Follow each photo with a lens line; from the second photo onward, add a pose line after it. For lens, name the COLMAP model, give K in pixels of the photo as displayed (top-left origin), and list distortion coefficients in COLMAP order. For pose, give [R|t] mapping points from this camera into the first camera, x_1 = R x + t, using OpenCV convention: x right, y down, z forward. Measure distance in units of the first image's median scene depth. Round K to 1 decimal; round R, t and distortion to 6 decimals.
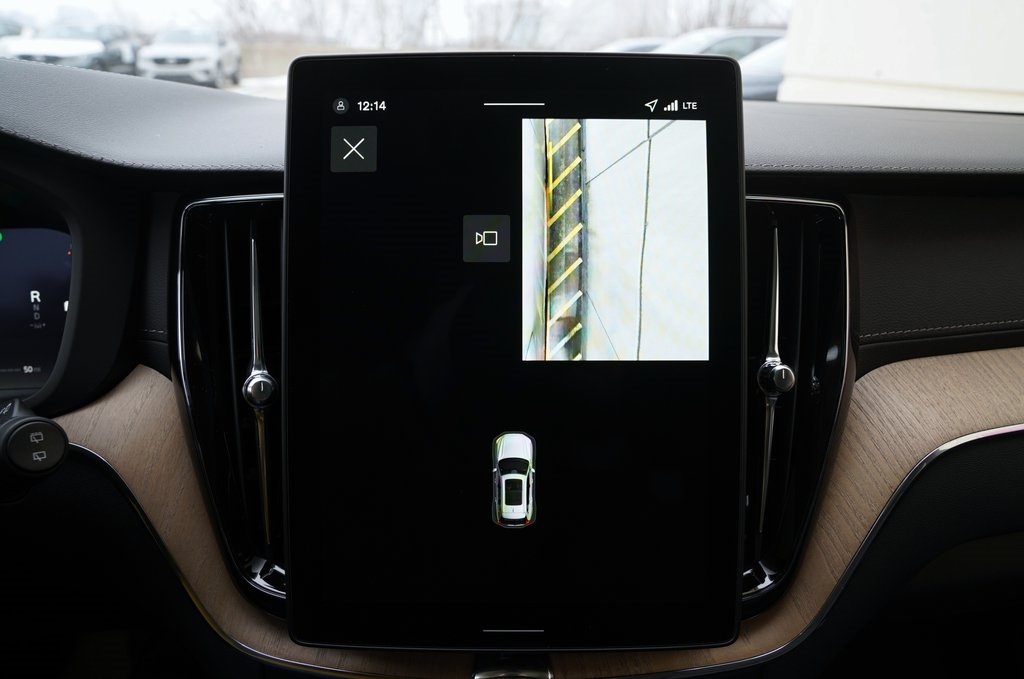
lens RADIAL K [[703.0, 0, 512.0], [0, 703.0, 339.5], [0, 0, 1]] dist [-0.130706, 0.088012]
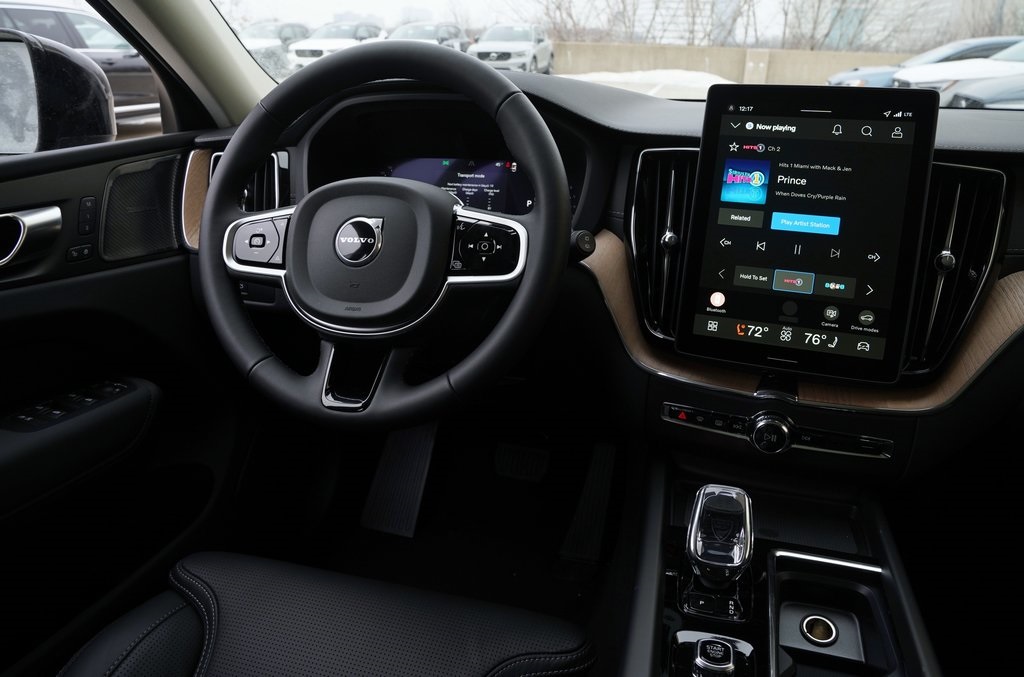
lens RADIAL K [[703.0, 0, 512.0], [0, 703.0, 338.5], [0, 0, 1]] dist [-0.130706, 0.088012]
pose [[0.917917, 0.138772, -0.371712, 0.017564], [-0.138199, 0.989999, 0.028326, 0.362623], [0.371926, 0.025369, 0.927916, -1.090221]]
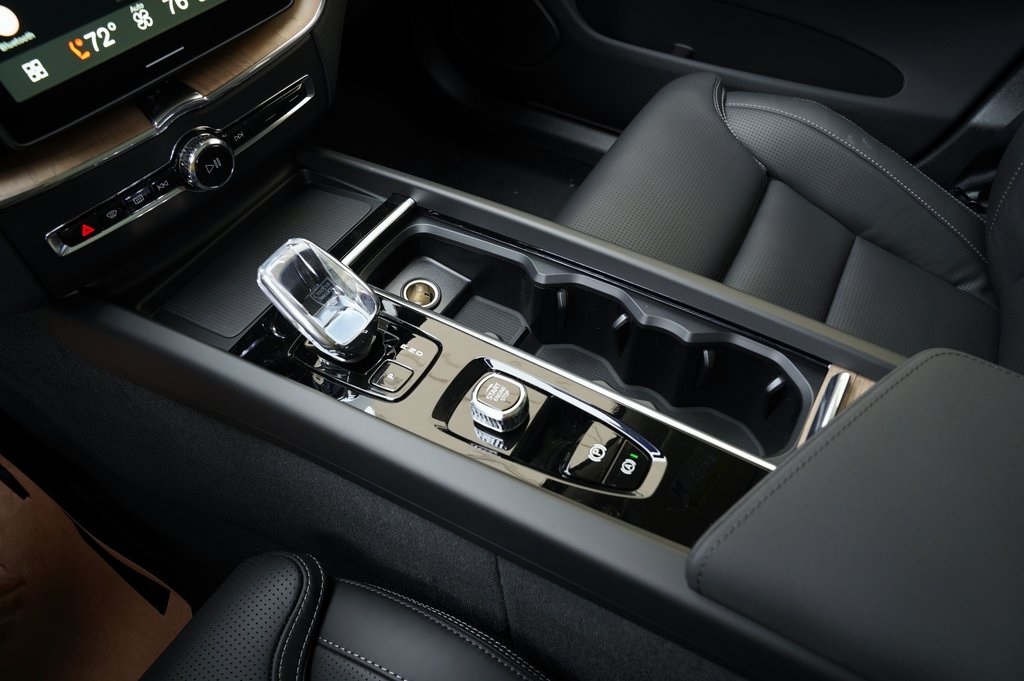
lens RADIAL K [[703.0, 0, 512.0], [0, 703.0, 340.5], [0, 0, 1]] dist [-0.130706, 0.088012]
pose [[0.600724, -0.630797, 0.491147, -0.519510], [0.286722, 0.743476, 0.604180, 0.203228], [-0.746271, -0.222123, 0.627488, -0.404672]]
